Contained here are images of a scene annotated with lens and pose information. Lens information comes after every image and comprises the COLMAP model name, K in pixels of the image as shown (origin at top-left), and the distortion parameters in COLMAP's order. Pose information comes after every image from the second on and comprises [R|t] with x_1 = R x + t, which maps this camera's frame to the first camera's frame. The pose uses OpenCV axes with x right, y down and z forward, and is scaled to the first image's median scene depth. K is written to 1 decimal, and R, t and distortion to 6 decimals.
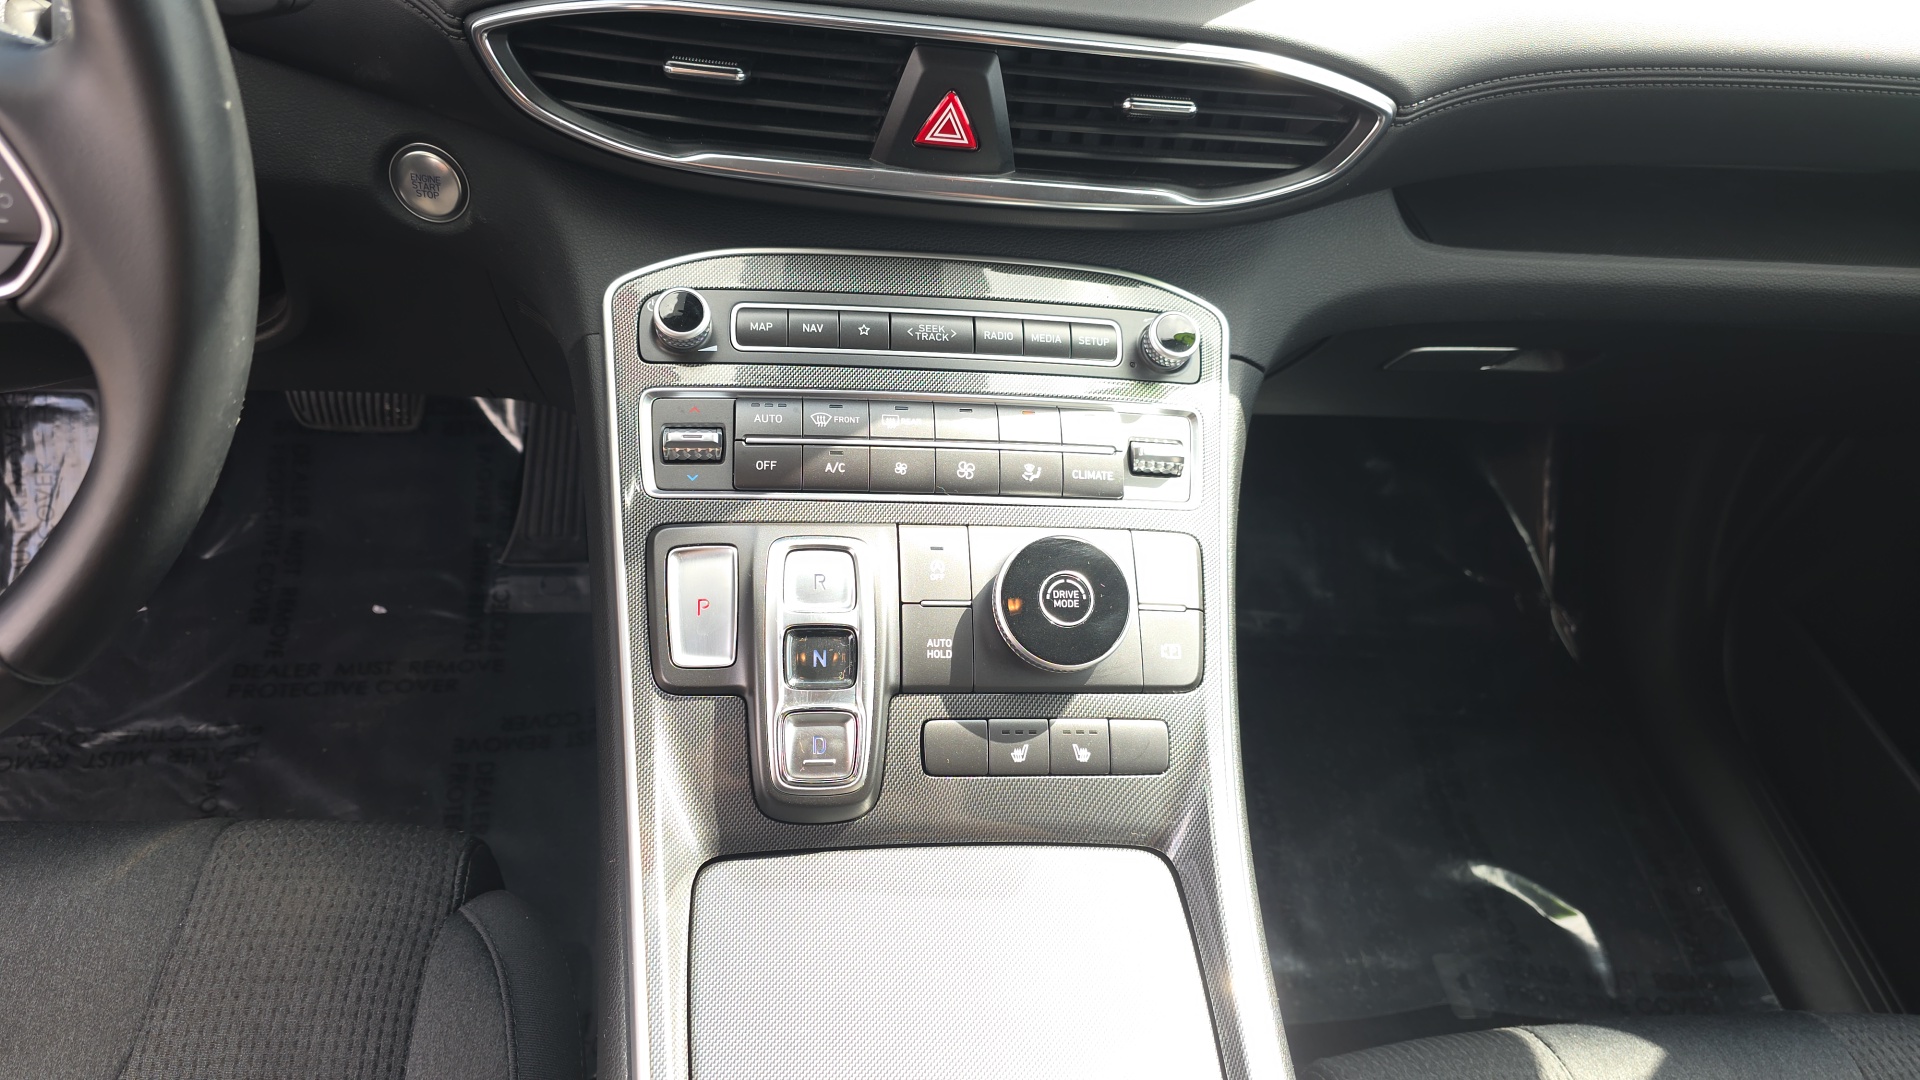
lens RADIAL K [[1288.2, 0, 941.2], [0, 1288.2, 537.1], [0, 0, 1]] dist [0.063669, -0.058710]
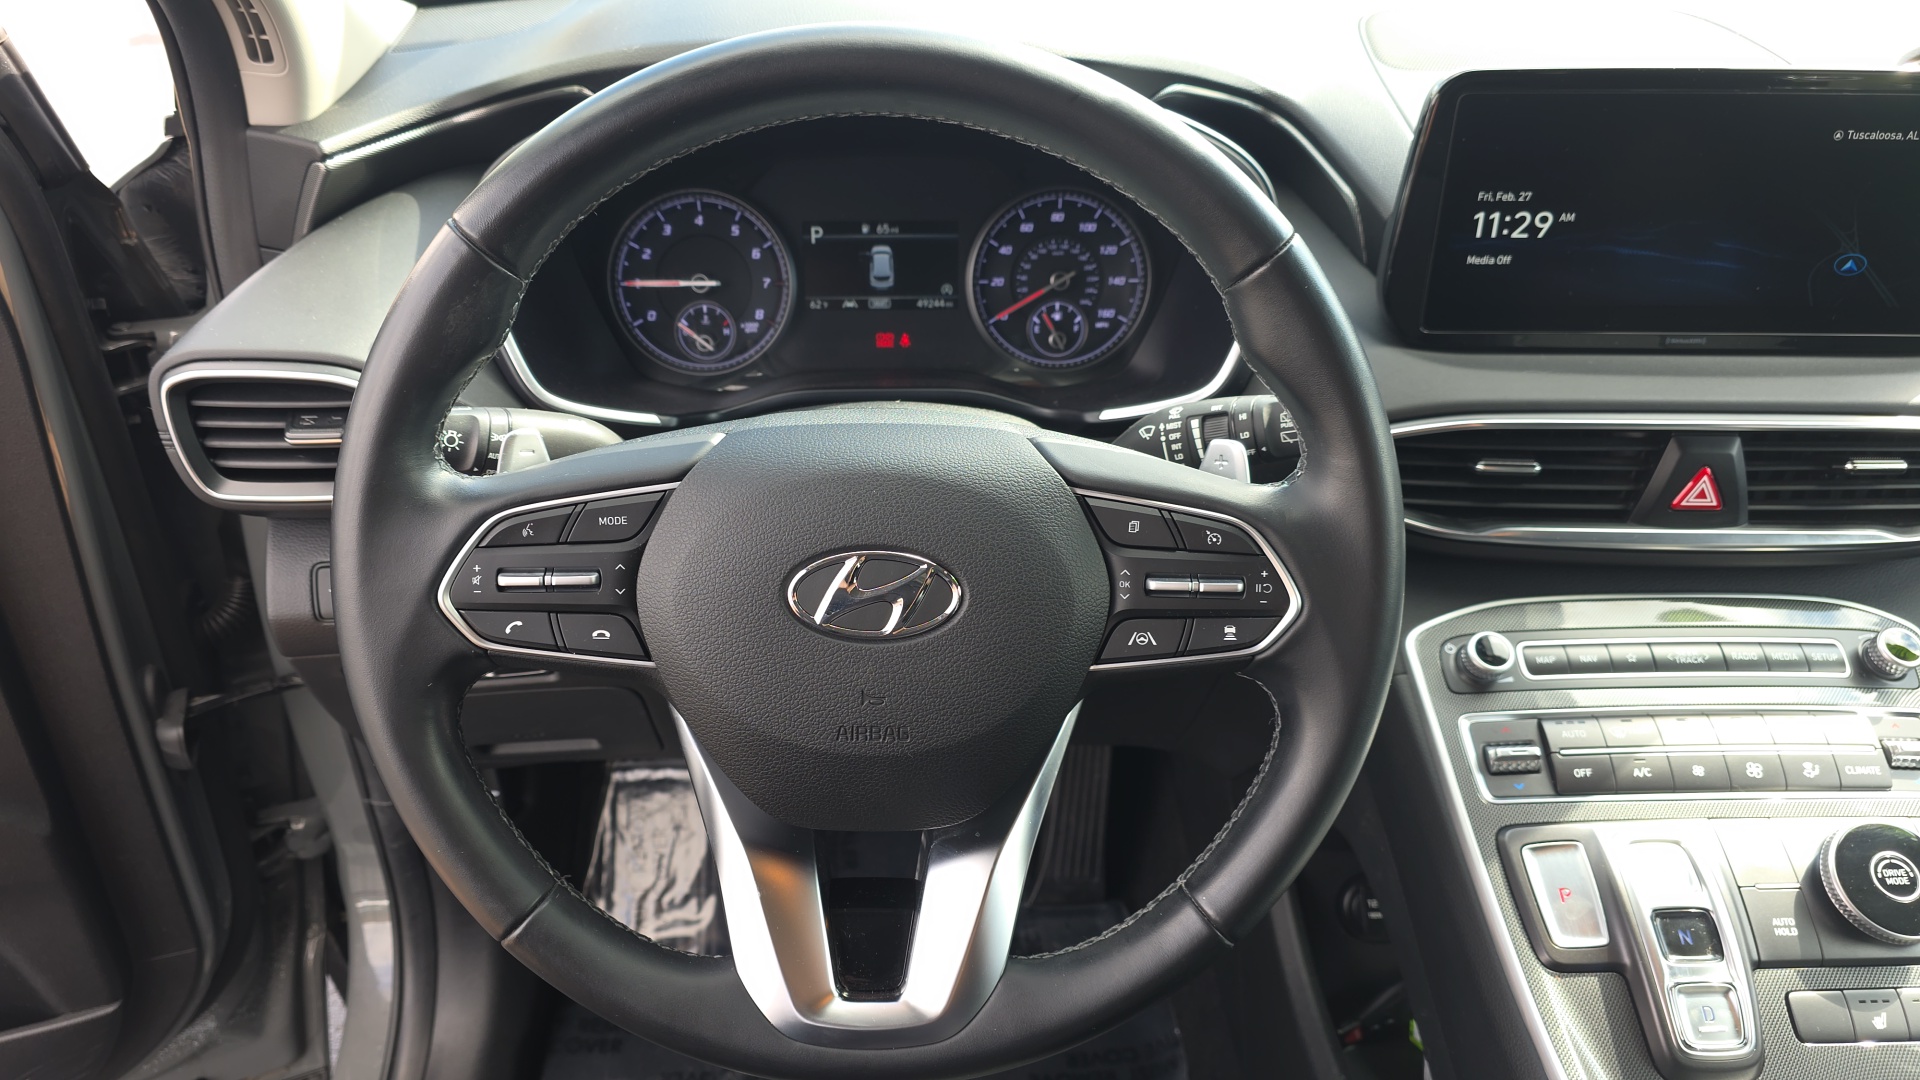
lens RADIAL K [[1288.2, 0, 926.2], [0, 1288.2, 553.9], [0, 0, 1]] dist [0.063669, -0.058710]
pose [[0.991664, -0.069869, -0.108267, -0.598698], [0.038421, 0.962338, -0.269126, 0.051341], [0.122993, 0.262723, 0.957000, -0.286871]]
